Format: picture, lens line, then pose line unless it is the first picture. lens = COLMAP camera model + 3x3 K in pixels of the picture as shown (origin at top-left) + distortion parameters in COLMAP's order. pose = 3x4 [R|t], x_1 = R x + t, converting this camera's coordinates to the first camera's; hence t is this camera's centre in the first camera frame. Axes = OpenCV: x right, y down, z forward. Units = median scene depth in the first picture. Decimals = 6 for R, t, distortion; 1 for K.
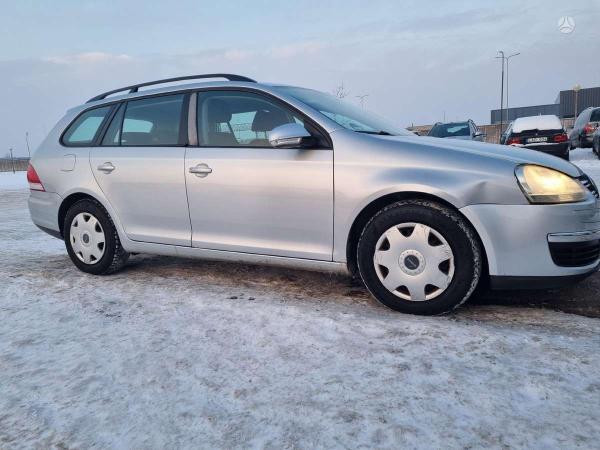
lens RADIAL K [[458.4, 0, 299.7], [0, 458.4, 222.1], [0, 0, 1]] dist [-0.008384, 0.003136]
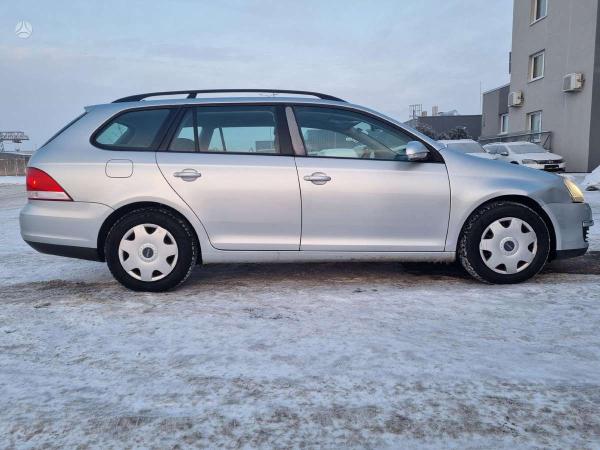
lens RADIAL K [[458.4, 0, 301.3], [0, 458.4, 227.0], [0, 0, 1]] dist [-0.008384, 0.003136]
pose [[0.870846, -0.027879, 0.490764, -0.778455], [0.047947, 0.998447, -0.028360, 0.031129], [-0.489212, 0.048228, 0.870831, 0.076028]]
